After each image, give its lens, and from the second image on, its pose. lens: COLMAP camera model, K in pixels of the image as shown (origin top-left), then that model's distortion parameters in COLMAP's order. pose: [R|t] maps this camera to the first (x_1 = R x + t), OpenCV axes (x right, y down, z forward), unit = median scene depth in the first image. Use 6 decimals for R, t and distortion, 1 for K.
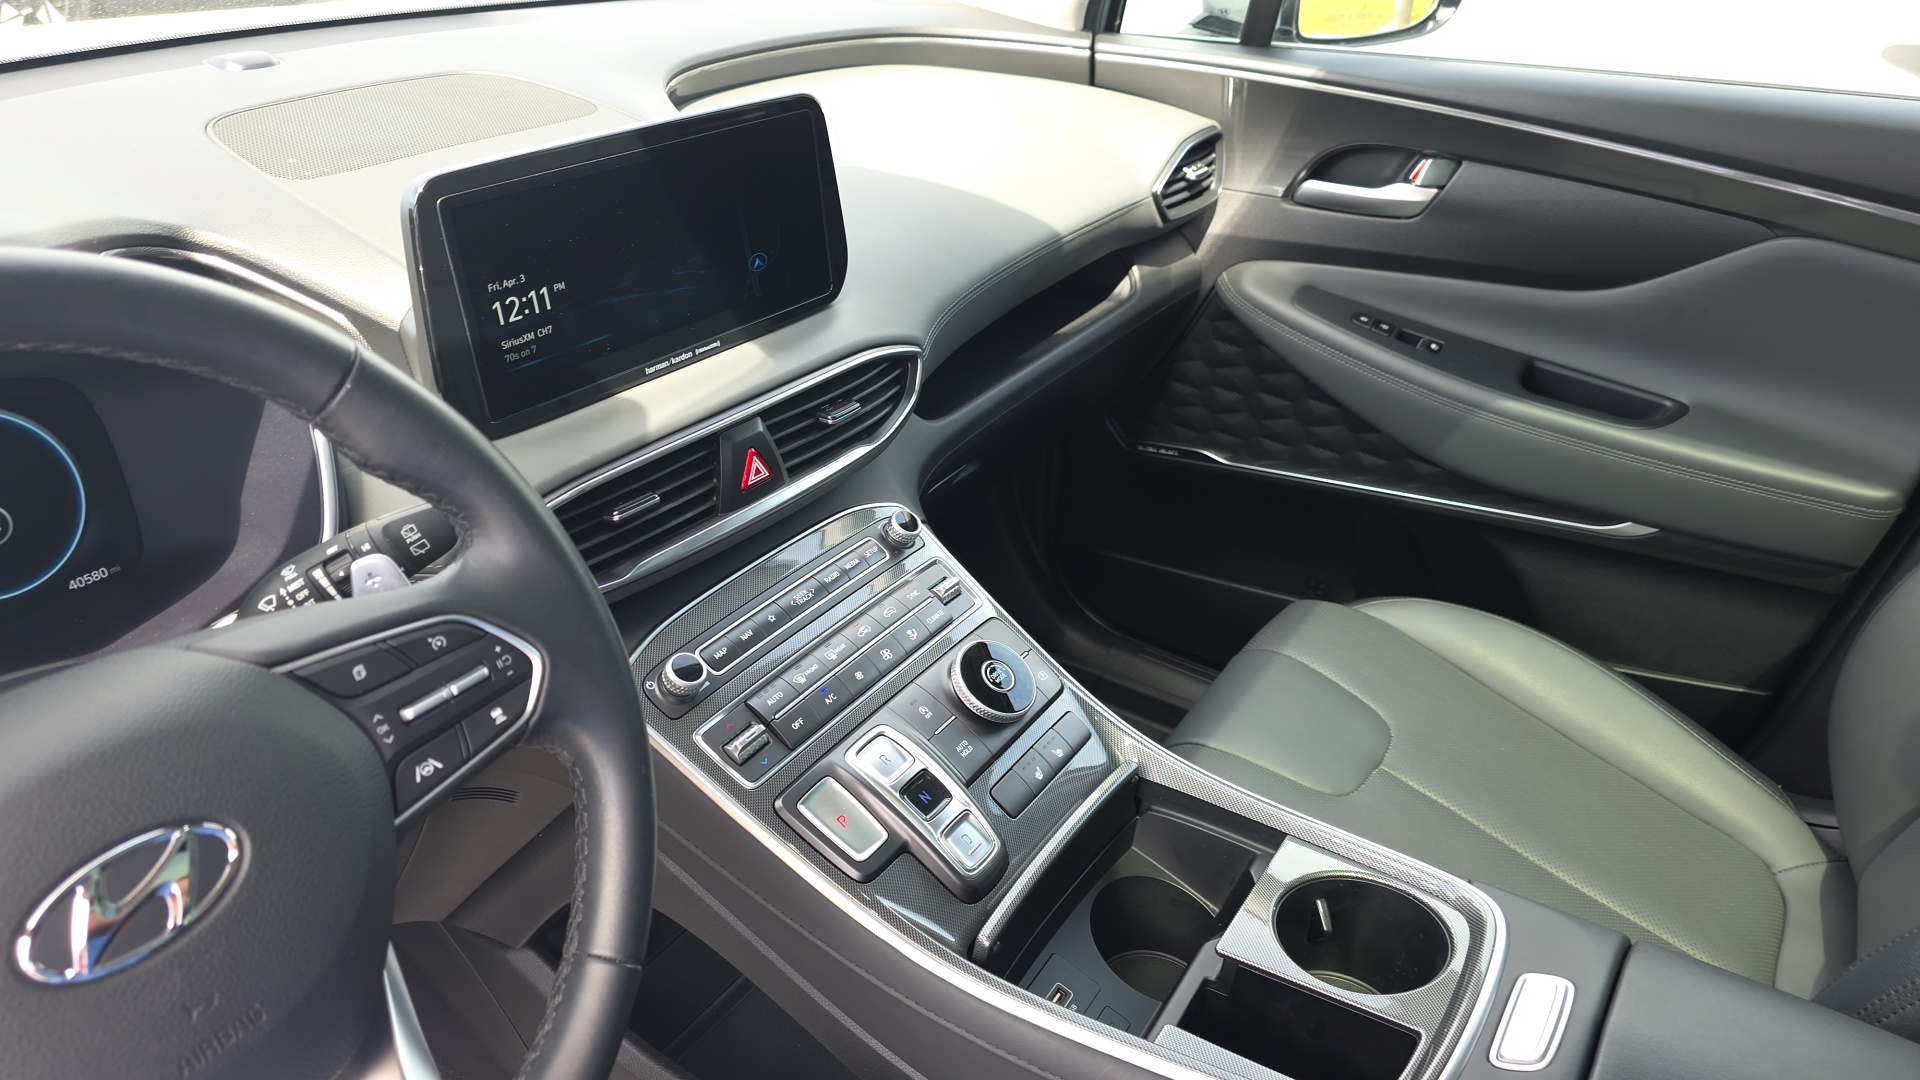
lens RADIAL K [[1296.8, 0, 952.7], [0, 1296.8, 546.5], [0, 0, 1]] dist [0.060780, -0.065685]
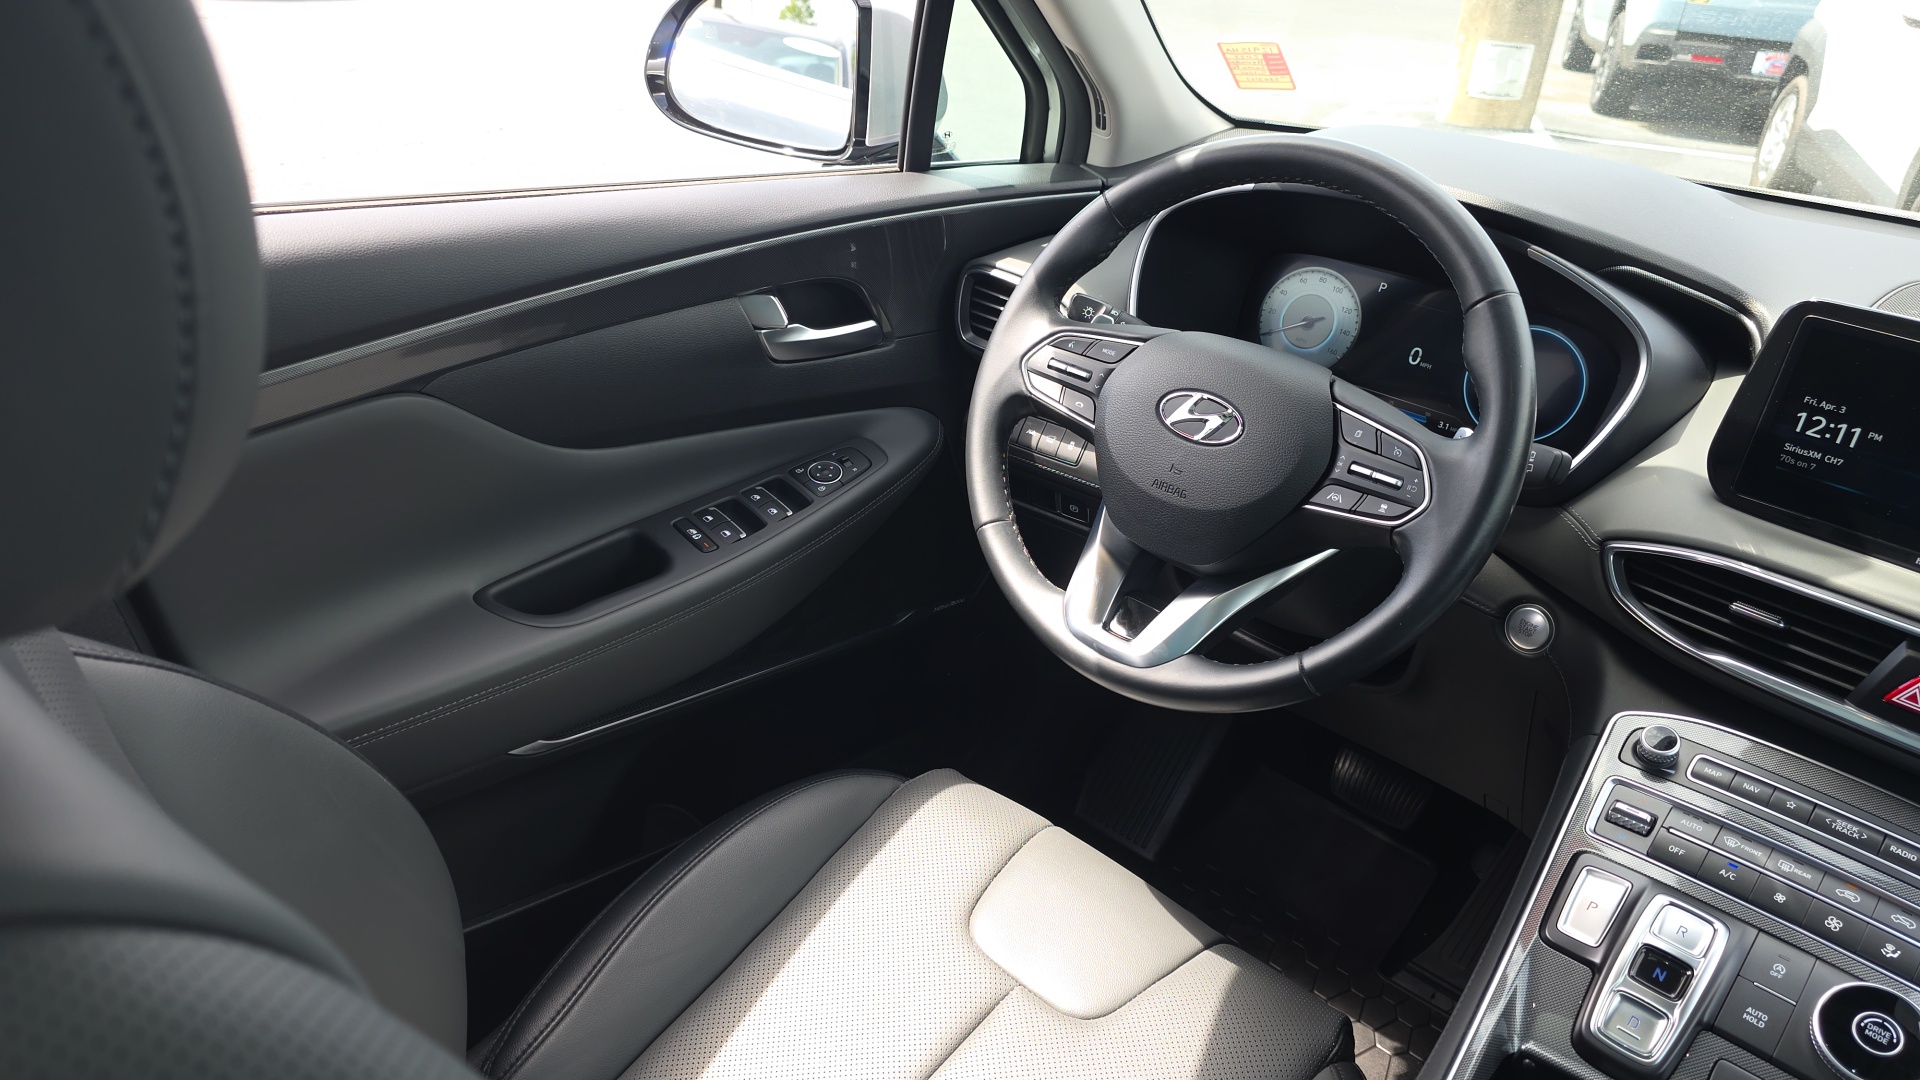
lens RADIAL K [[1296.8, 0, 955.3], [0, 1296.8, 540.7], [0, 0, 1]] dist [0.060780, -0.065685]
pose [[-0.140686, 0.411913, -0.900297, 0.695429], [-0.581461, 0.701615, 0.411873, -0.115820], [0.801318, 0.581433, 0.140804, 0.215340]]
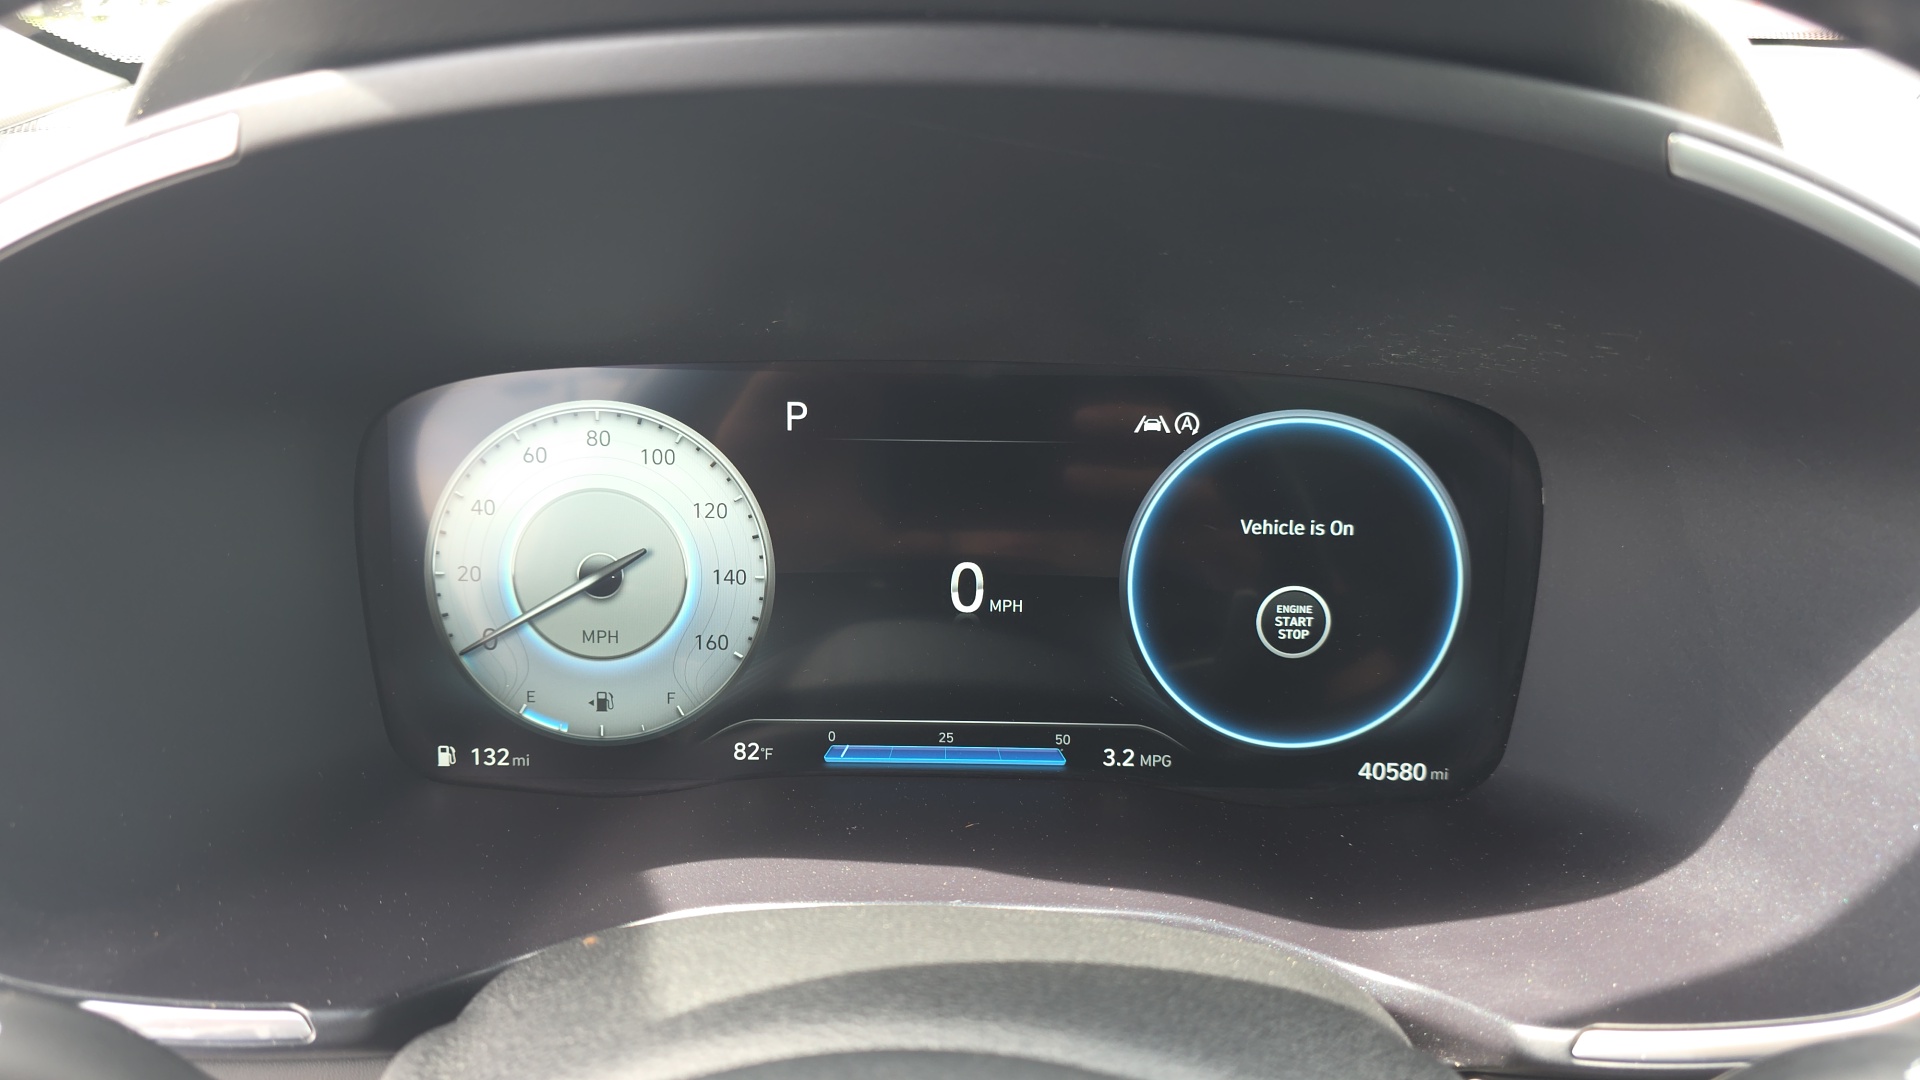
lens RADIAL K [[1296.8, 0, 969.6], [0, 1296.8, 540.0], [0, 0, 1]] dist [0.060780, -0.065685]
pose [[0.547672, 0.292956, -0.783730, -0.274142], [-0.422576, 0.905302, 0.043103, -0.009353], [0.722139, 0.307579, 0.619605, 0.389500]]
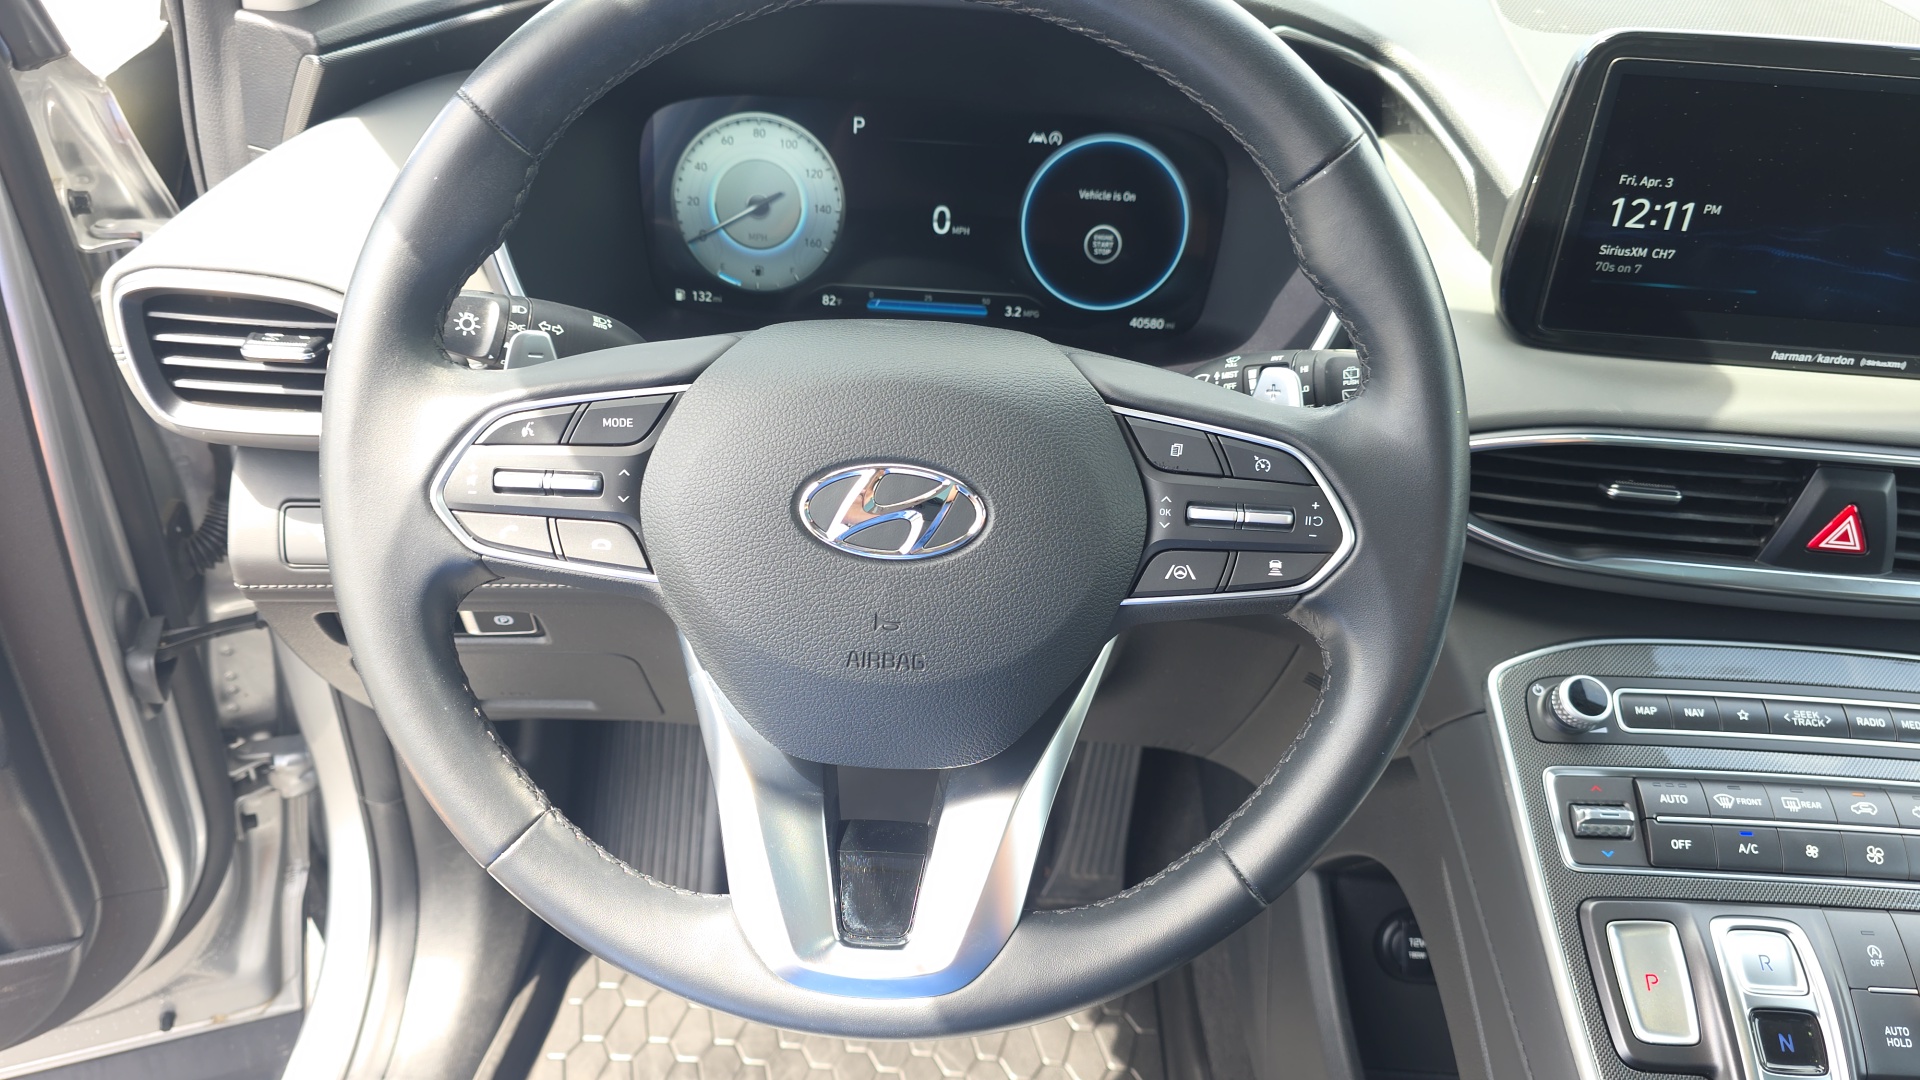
lens RADIAL K [[1296.8, 0, 953.9], [0, 1296.8, 543.3], [0, 0, 1]] dist [0.060780, -0.065685]
pose [[0.537125, 0.474392, -0.697459, 0.089148], [-0.460770, 0.857608, 0.228474, 0.006249], [0.706533, 0.198649, 0.679228, 0.130921]]
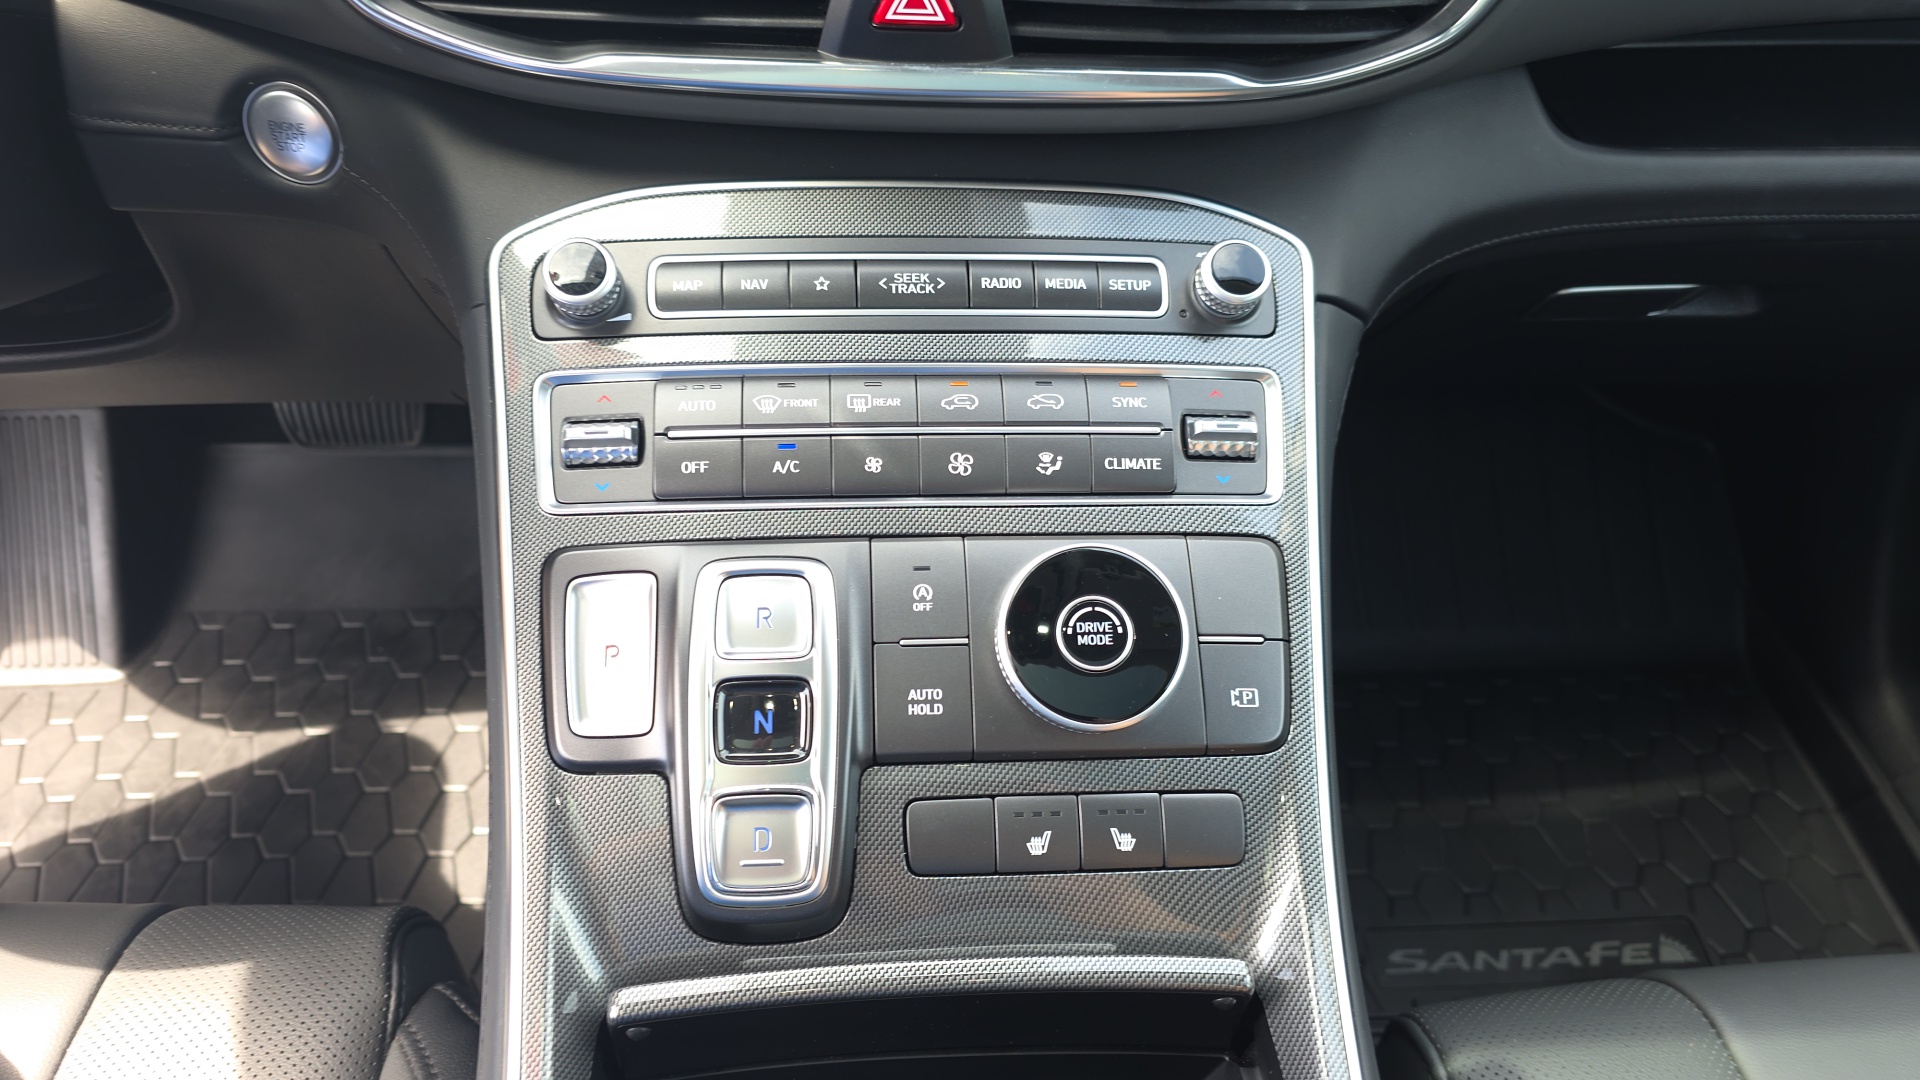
lens RADIAL K [[1296.8, 0, 940.6], [0, 1296.8, 550.1], [0, 0, 1]] dist [0.060780, -0.065685]
pose [[0.605401, 0.585268, -0.539399, 0.222374], [-0.422489, 0.810651, 0.405399, -0.085817], [0.674531, -0.017539, 0.738038, 0.578345]]
